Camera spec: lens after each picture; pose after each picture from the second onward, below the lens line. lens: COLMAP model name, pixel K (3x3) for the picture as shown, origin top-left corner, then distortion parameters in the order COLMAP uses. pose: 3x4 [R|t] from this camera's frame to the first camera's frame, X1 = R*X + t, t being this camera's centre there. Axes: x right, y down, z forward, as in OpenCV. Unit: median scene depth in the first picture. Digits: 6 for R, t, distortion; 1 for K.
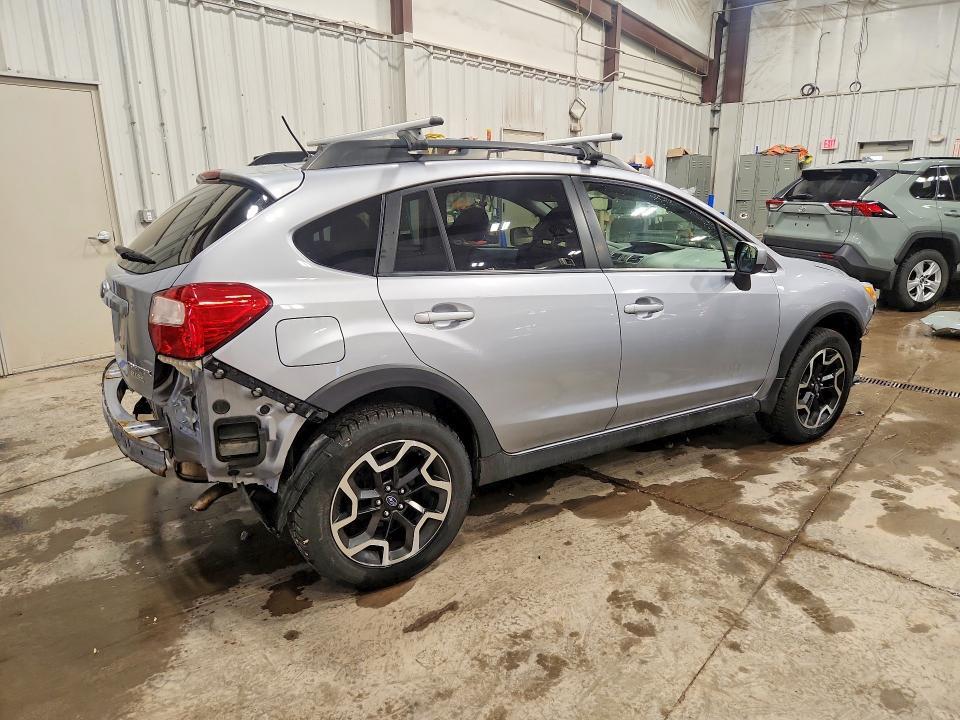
lens RADIAL K [[657.3, 0, 481.3], [0, 657.3, 365.0], [0, 0, 1]] dist [0.021626, -0.014397]
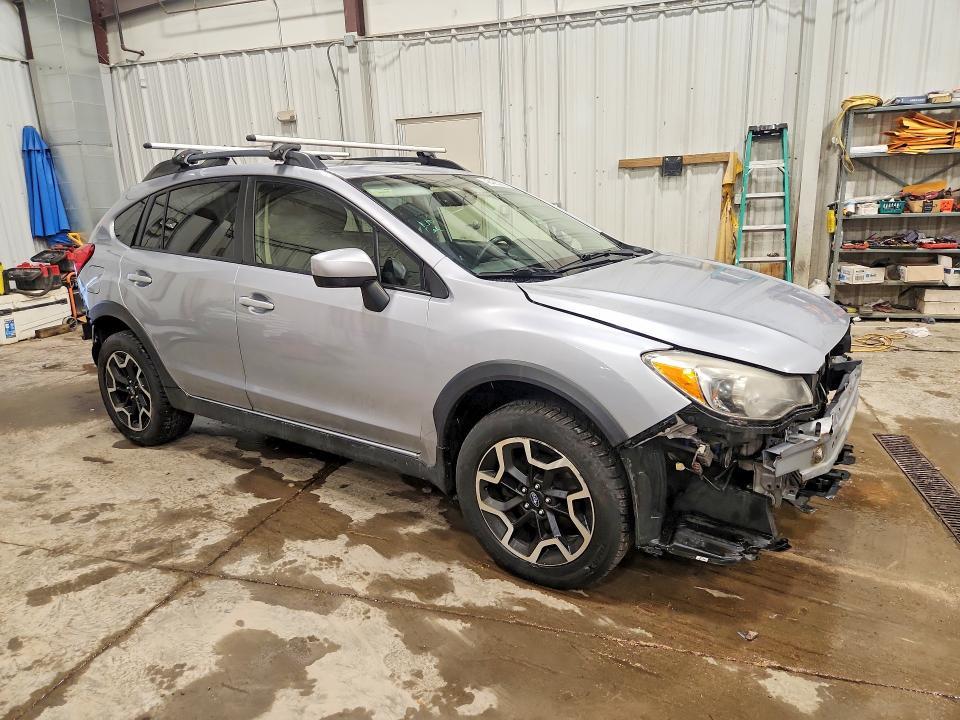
lens RADIAL K [[657.3, 0, 488.0], [0, 657.3, 359.5], [0, 0, 1]] dist [0.021626, -0.014397]
pose [[0.378912, 0.210910, -0.901078, 0.858828], [-0.199272, 0.969437, 0.143115, -0.143328], [0.903723, 0.125332, 0.409360, 0.589600]]
